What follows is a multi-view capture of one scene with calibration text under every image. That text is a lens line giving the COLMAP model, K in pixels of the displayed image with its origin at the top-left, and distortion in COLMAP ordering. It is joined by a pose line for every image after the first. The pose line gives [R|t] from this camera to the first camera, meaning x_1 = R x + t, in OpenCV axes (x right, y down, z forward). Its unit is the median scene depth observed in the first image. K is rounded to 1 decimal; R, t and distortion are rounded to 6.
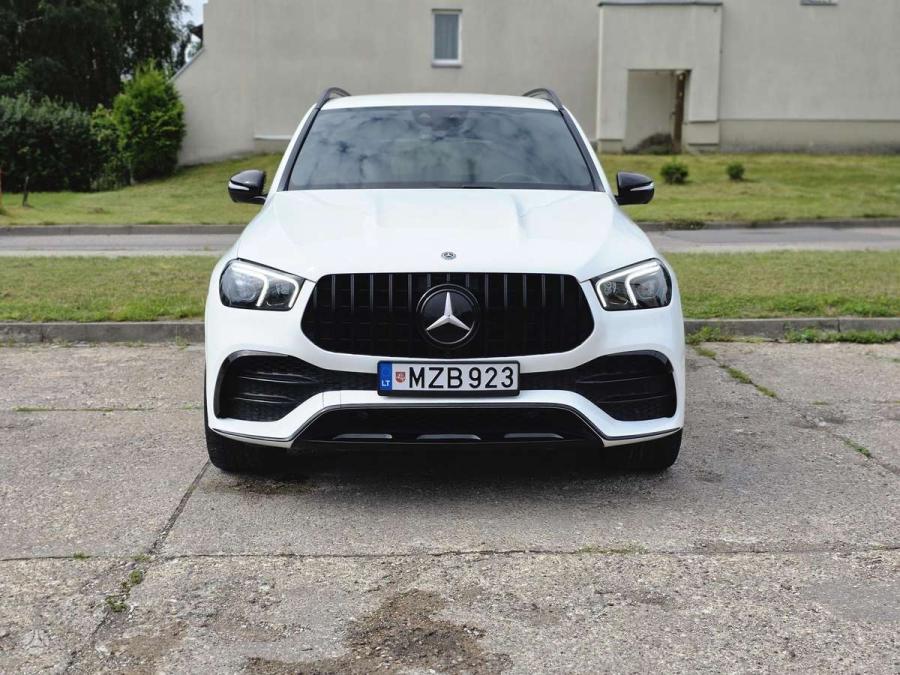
lens RADIAL K [[1373.7, 0, 469.4], [0, 1373.7, 361.0], [0, 0, 1]] dist [0.100355, 0.000000]
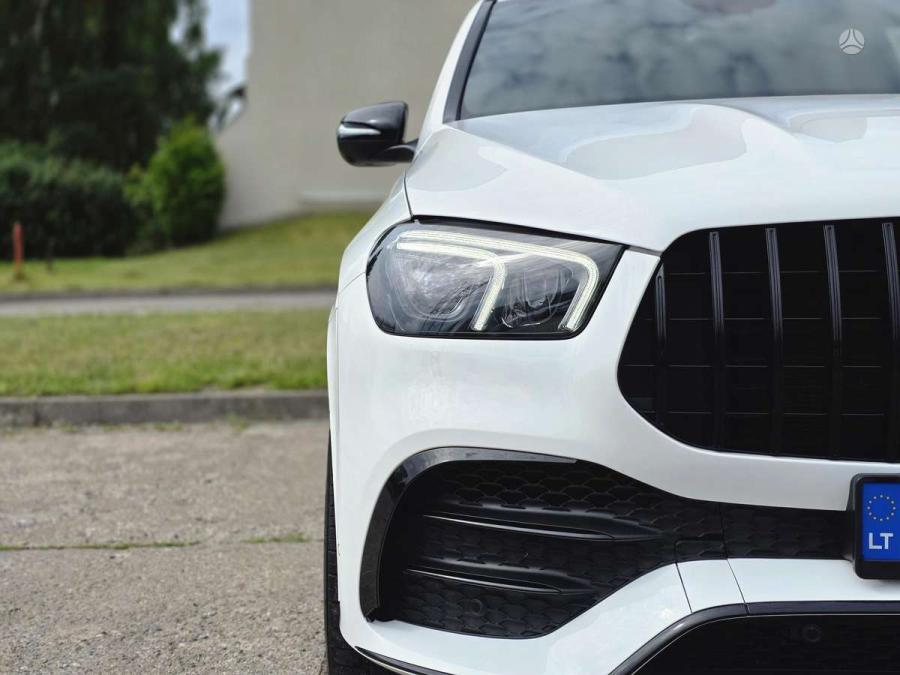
lens RADIAL K [[1373.7, 0, 468.5], [0, 1373.7, 349.2], [0, 0, 1]] dist [0.100355, 0.000000]
pose [[0.999483, -0.018443, -0.026332, -0.084720], [0.016784, 0.997941, -0.061899, -0.006438], [0.027419, 0.061425, 0.997735, 0.358937]]
